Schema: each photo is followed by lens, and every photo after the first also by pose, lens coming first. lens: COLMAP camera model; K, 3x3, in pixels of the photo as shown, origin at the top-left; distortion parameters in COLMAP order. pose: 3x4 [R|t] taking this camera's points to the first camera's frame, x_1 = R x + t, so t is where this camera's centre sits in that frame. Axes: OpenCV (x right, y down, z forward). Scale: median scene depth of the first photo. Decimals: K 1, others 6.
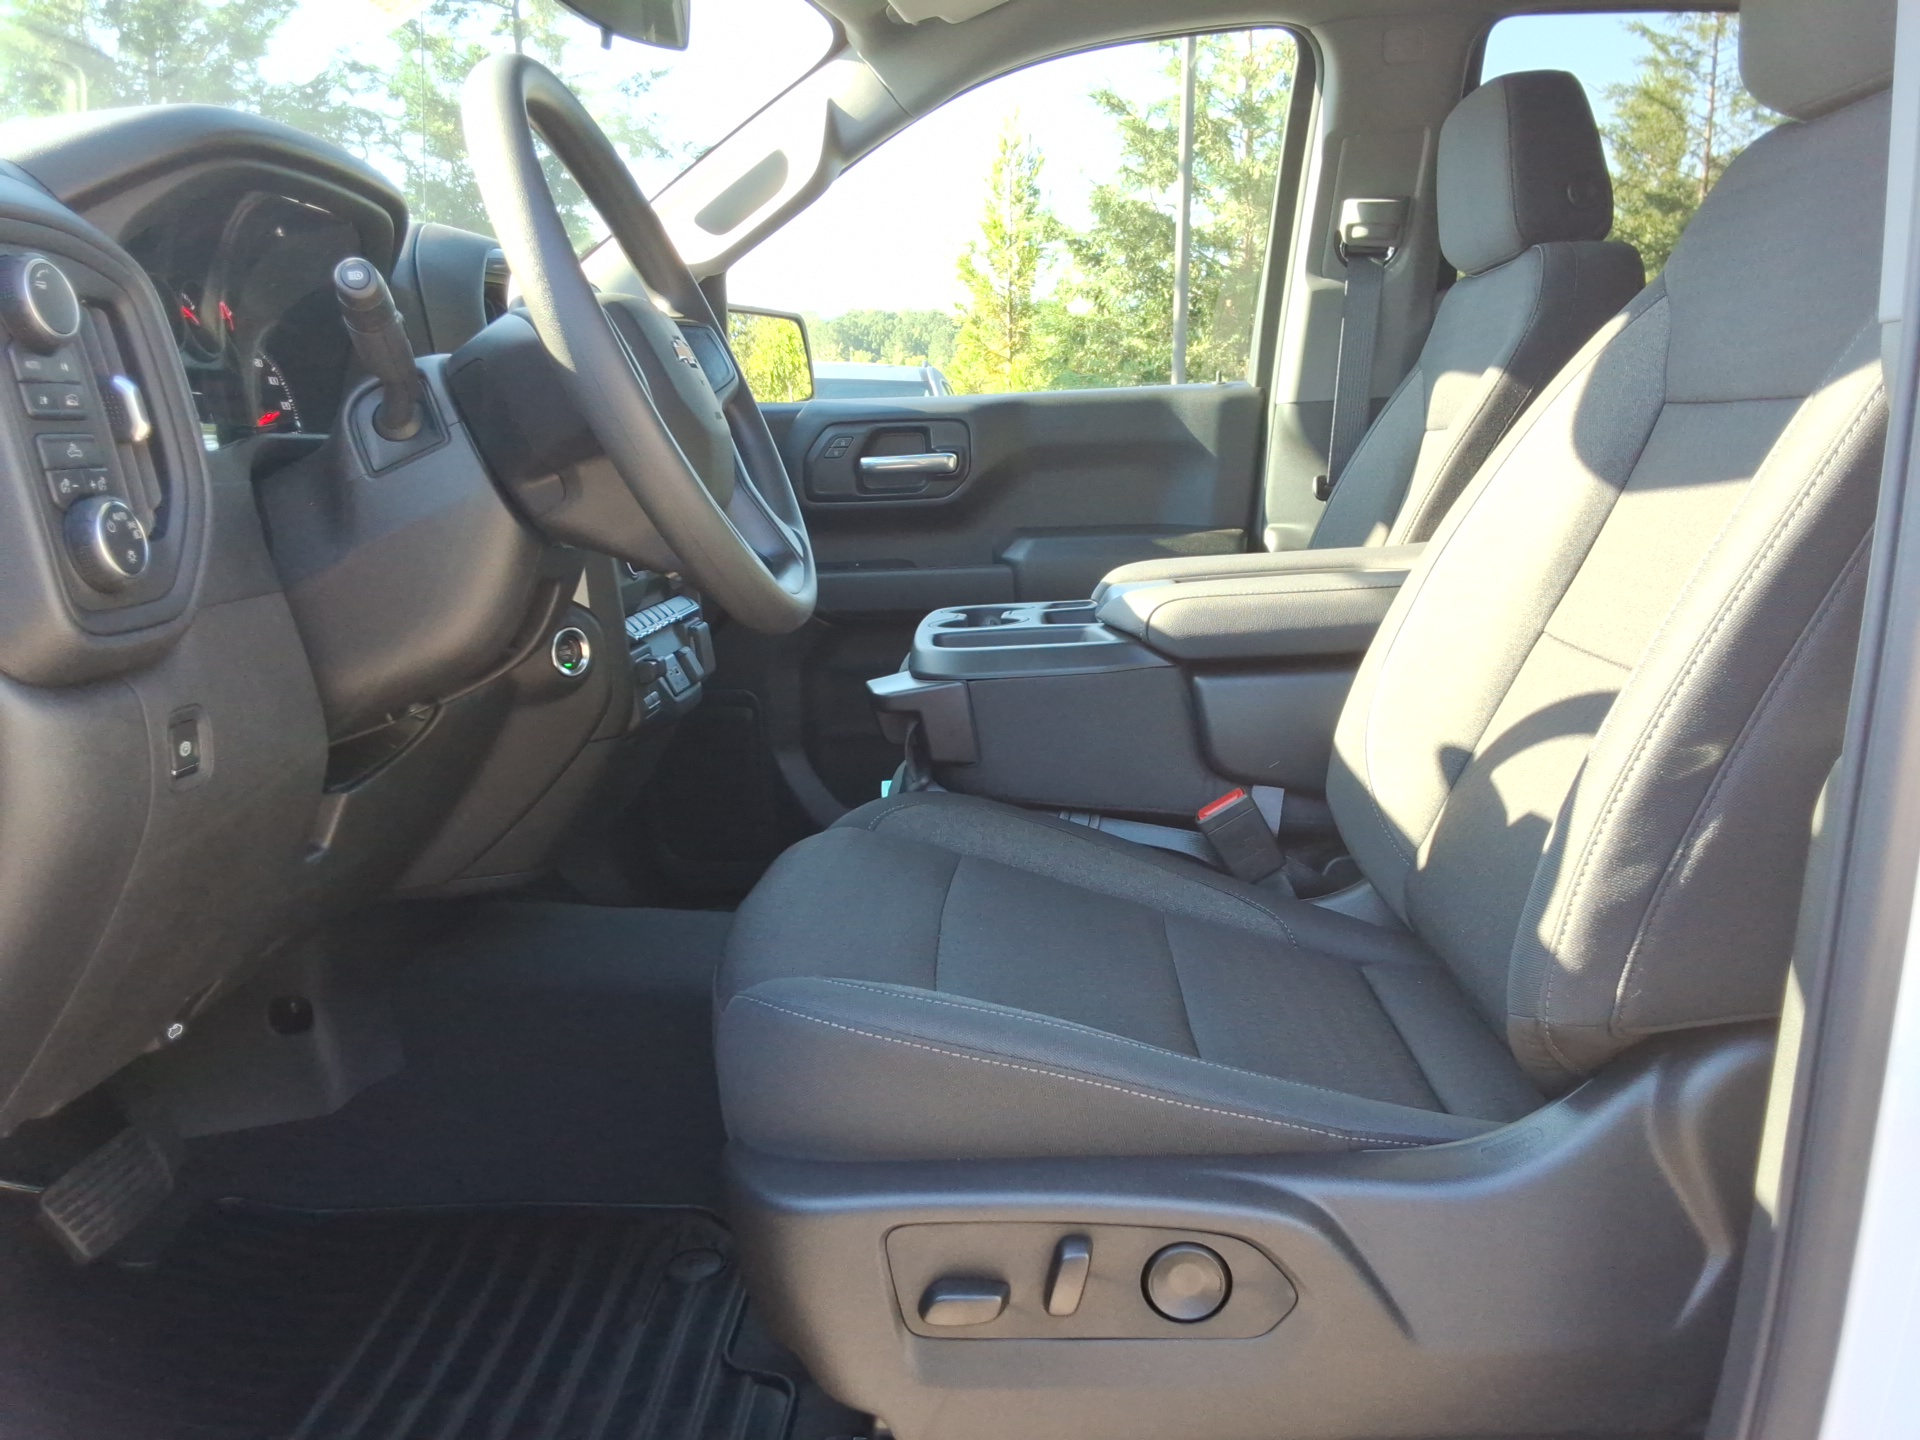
lens RADIAL K [[1540.3, 0, 961.4], [0, 1540.3, 726.6], [0, 0, 1]] dist [0.109478, -0.177157]
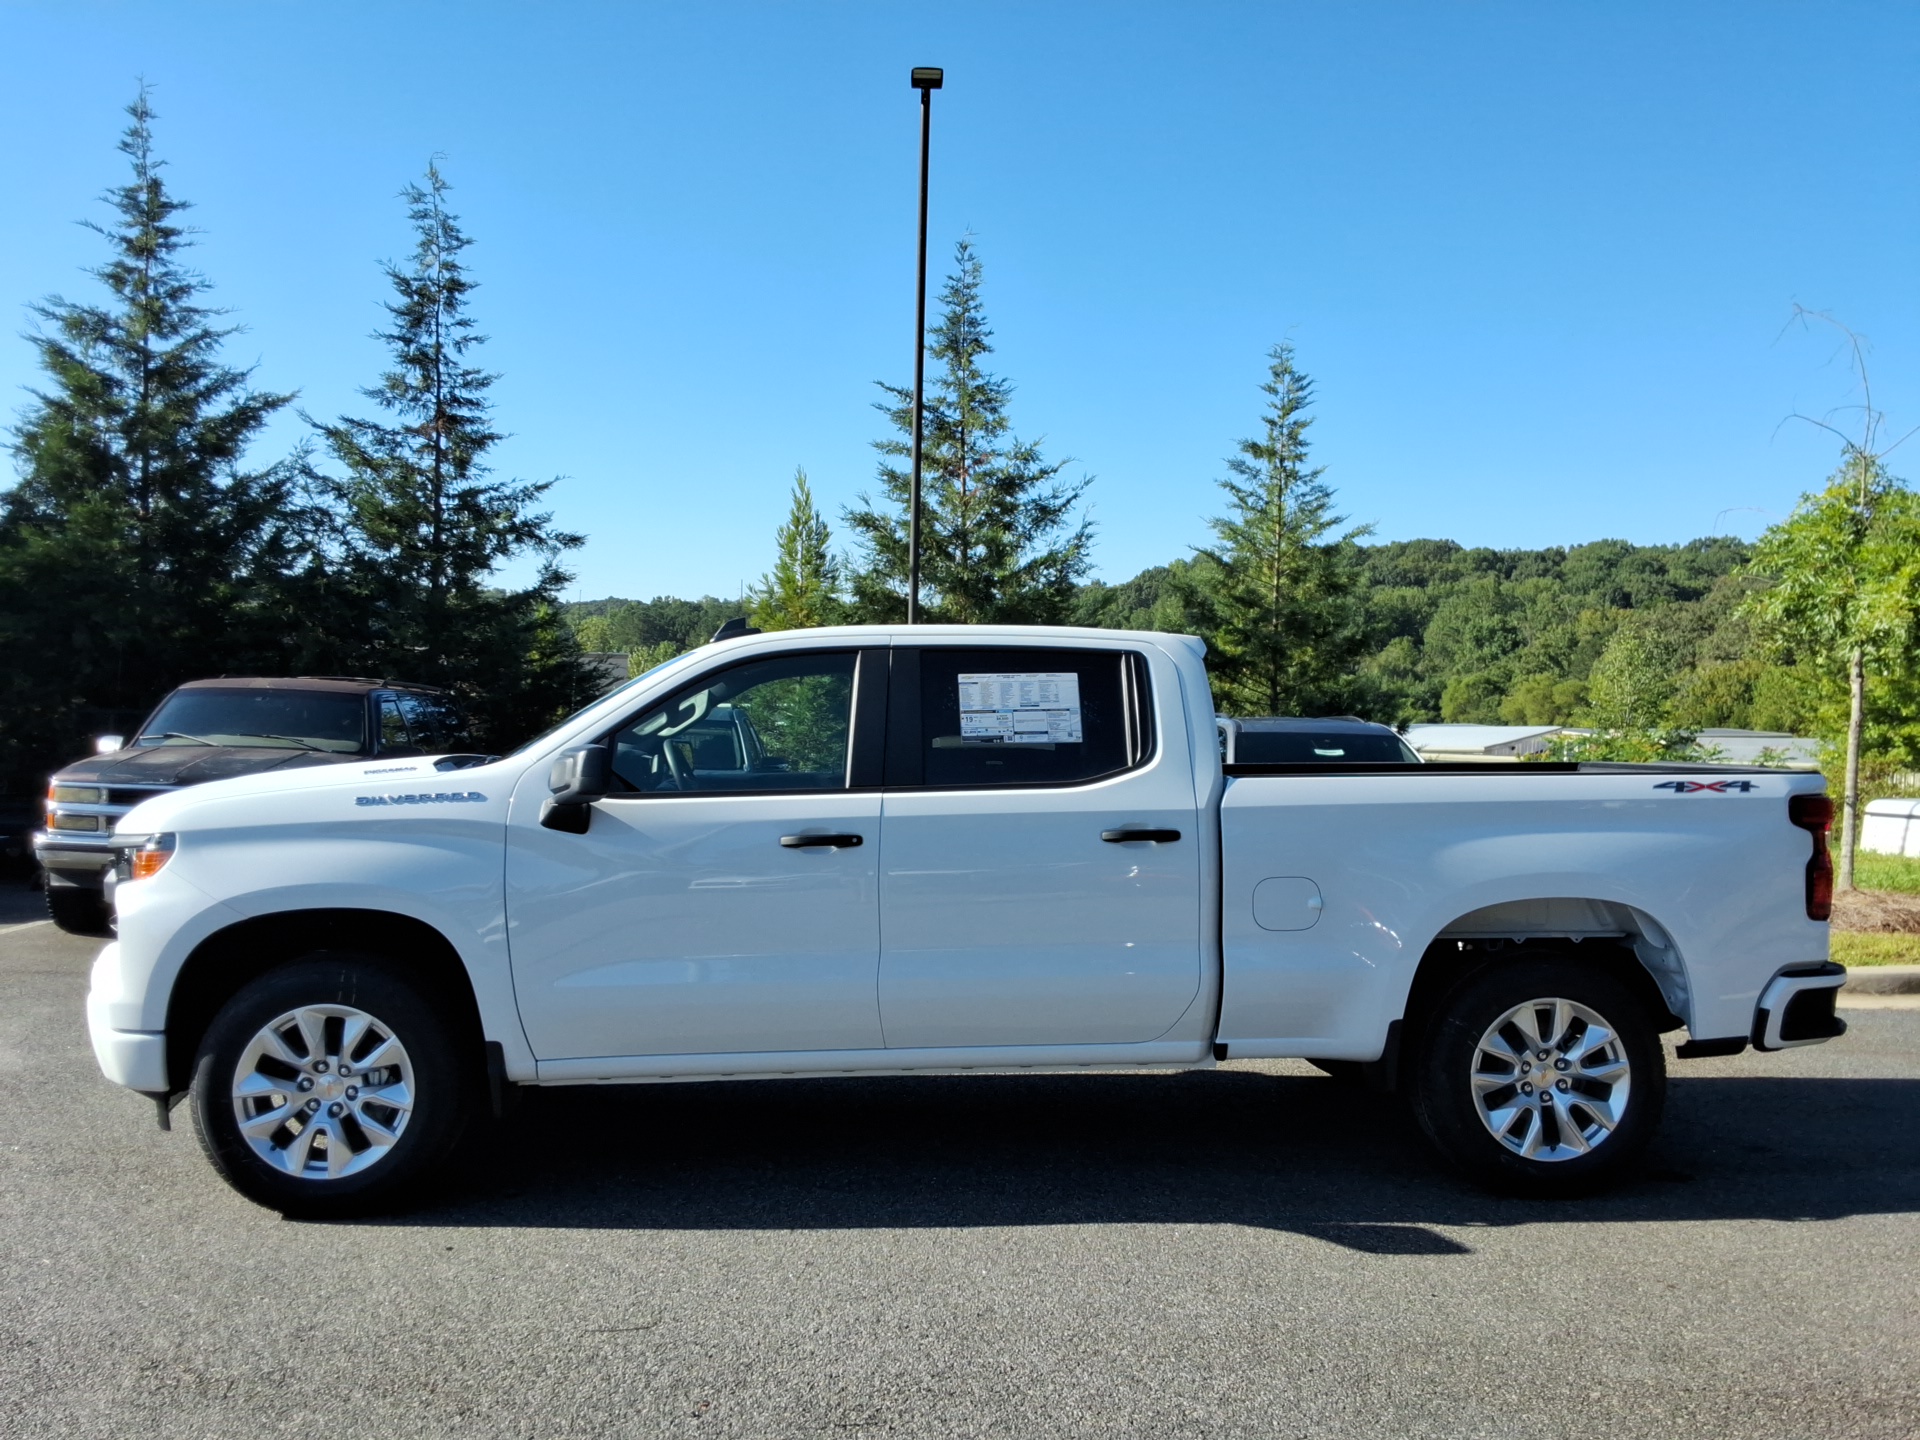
lens RADIAL K [[1540.3, 0, 973.0], [0, 1540.3, 721.5], [0, 0, 1]] dist [0.109478, -0.177157]
pose [[0.990686, 0.021573, 0.134450, 0.004957], [0.003713, 0.982723, -0.185047, 0.041359], [-0.136119, 0.183823, 0.973489, -0.348641]]
